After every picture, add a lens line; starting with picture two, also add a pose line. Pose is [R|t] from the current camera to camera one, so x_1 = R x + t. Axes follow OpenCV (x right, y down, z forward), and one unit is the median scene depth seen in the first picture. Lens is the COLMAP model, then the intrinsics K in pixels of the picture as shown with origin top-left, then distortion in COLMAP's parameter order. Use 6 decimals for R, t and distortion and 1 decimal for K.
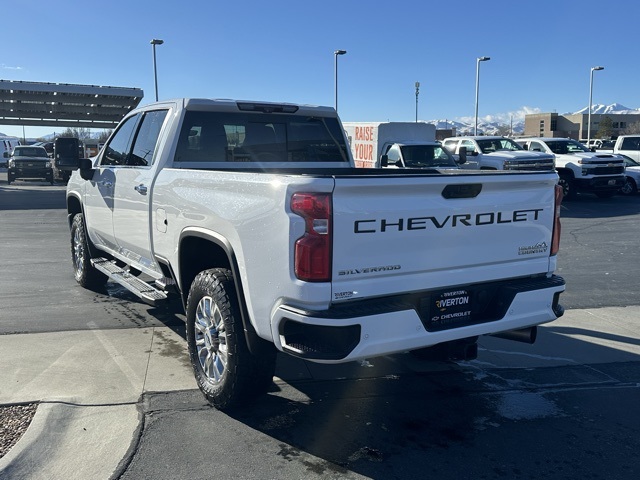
lens RADIAL K [[628.8, 0, 316.6], [0, 628.8, 239.1], [0, 0, 1]] dist [0.063659, 0.000000]
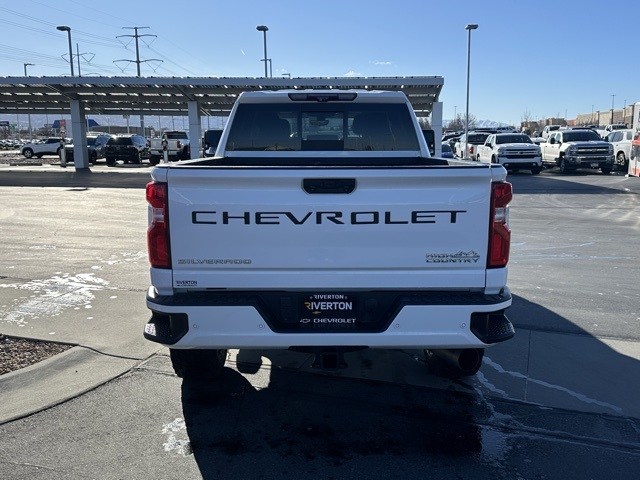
lens RADIAL K [[628.8, 0, 313.9], [0, 628.8, 234.9], [0, 0, 1]] dist [0.063659, 0.000000]
pose [[0.855780, 0.072110, -0.512289, 0.556434], [-0.064140, 0.997387, 0.033246, -0.027796], [0.513348, 0.004407, 0.858169, 0.168765]]
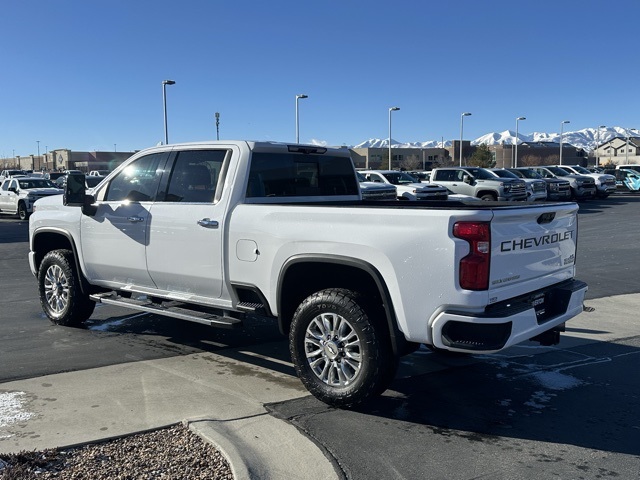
lens RADIAL K [[628.8, 0, 320.7], [0, 628.8, 237.1], [0, 0, 1]] dist [0.063659, 0.000000]
pose [[0.947154, -0.031818, 0.319197, -0.534789], [0.047092, 0.998079, -0.040246, -0.003282], [-0.317303, 0.053151, 0.946833, -0.101880]]
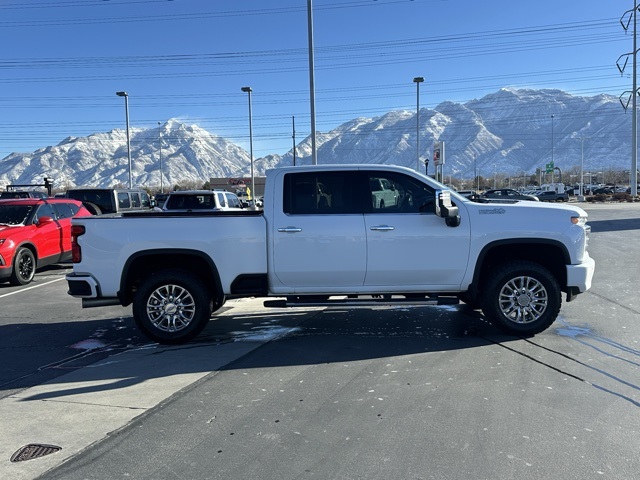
lens RADIAL K [[628.8, 0, 319.2], [0, 628.8, 238.3], [0, 0, 1]] dist [0.063659, 0.000000]
pose [[-0.507964, 0.074412, -0.858158, 1.513294], [-0.096781, 0.985023, 0.142700, -0.358949], [0.855924, 0.155539, -0.493154, 2.386706]]
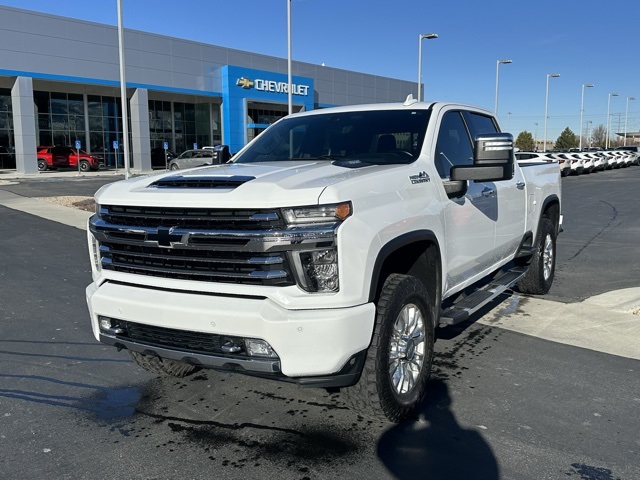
lens RADIAL K [[628.8, 0, 311.1], [0, 628.8, 233.6], [0, 0, 1]] dist [0.063659, 0.000000]
pose [[-0.457785, -0.095683, 0.883899, -1.396183], [0.143142, 0.973289, 0.179496, -0.312485], [-0.877464, 0.208694, -0.431861, 2.270652]]
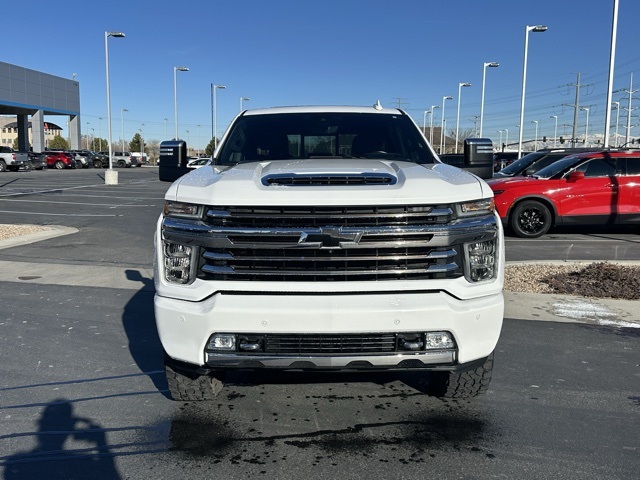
lens RADIAL K [[628.8, 0, 314.0], [0, 628.8, 236.2], [0, 0, 1]] dist [0.063659, 0.000000]
pose [[-0.857682, -0.060008, 0.510666, -0.958763], [0.073869, 0.968484, 0.237872, -0.372863], [-0.508846, 0.241741, -0.826219, 2.725629]]
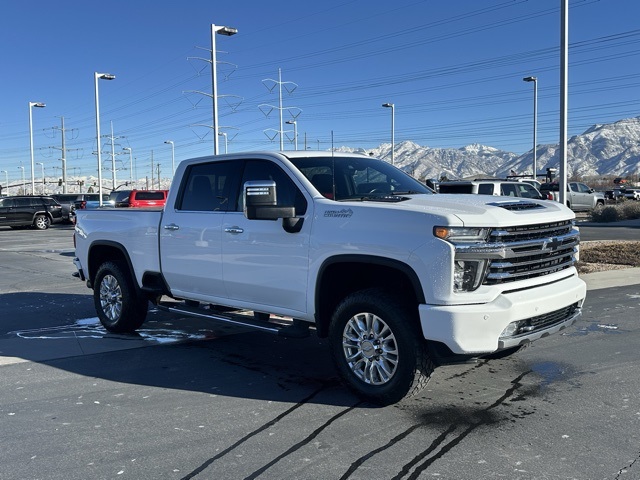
lens RADIAL K [[628.8, 0, 320.1], [0, 628.8, 238.8], [0, 0, 1]] dist [0.063659, 0.000000]
pose [[-0.967781, 0.040997, -0.248433, 0.101511], [-0.010947, 0.978872, 0.204179, -0.425096], [0.251554, 0.200320, -0.946886, 3.055262]]
